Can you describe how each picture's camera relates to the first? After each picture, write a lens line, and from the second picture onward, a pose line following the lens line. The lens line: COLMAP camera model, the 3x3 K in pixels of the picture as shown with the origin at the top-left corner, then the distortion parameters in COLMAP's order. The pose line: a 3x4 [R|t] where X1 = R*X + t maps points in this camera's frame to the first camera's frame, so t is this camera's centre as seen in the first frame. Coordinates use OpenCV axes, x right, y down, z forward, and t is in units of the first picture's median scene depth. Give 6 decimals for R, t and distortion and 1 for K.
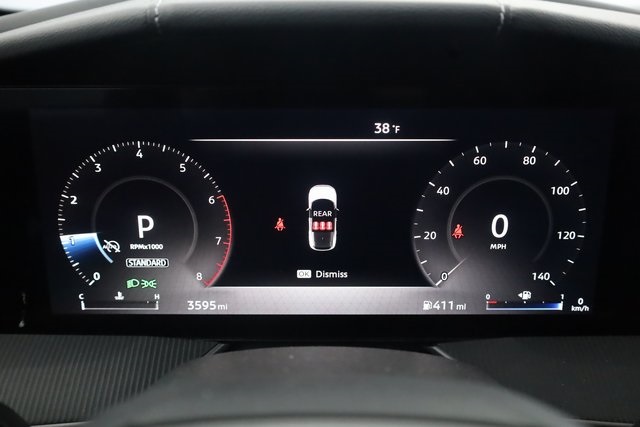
lens RADIAL K [[651.0, 0, 320.0], [0, 651.0, 213.5], [0, 0, 1]] dist [-0.001952, 0.000574]
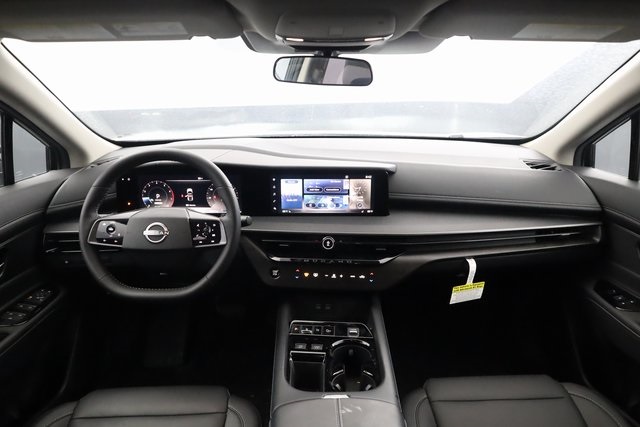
lens RADIAL K [[436.1, 0, 320.0], [0, 436.1, 213.5], [0, 0, 1]] dist [-0.010152, -0.003925]
pose [[0.999965, -0.000267, -0.008325, 1.135650], [0.000020, 0.999559, -0.029704, 0.276255], [0.008330, 0.029703, 0.999524, -2.670653]]
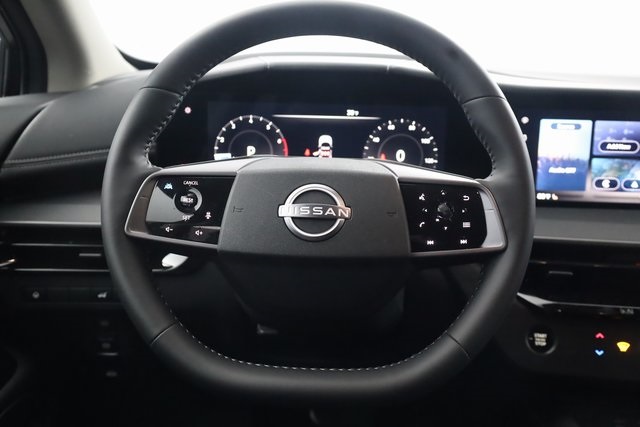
lens RADIAL K [[651.0, 0, 320.0], [0, 651.0, 213.5], [0, 0, 1]] dist [-0.001952, 0.000574]
pose [[0.998598, 0.030934, -0.042962, 0.093927], [-0.035423, 0.993518, -0.108015, 0.495979], [0.039342, 0.109385, 0.993221, -1.340944]]
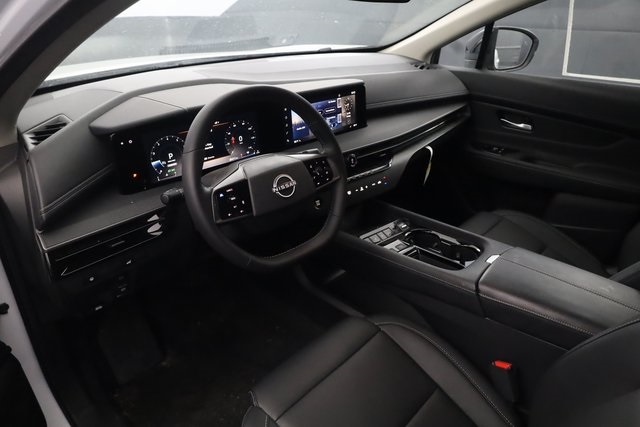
lens RADIAL K [[436.1, 0, 320.0], [0, 436.1, 213.5], [0, 0, 1]] dist [-0.010152, -0.003925]
pose [[0.721230, -0.311129, 0.618890, -1.444400], [0.216137, 0.949925, 0.225670, -0.054758], [-0.658112, -0.028995, 0.752362, -1.784482]]
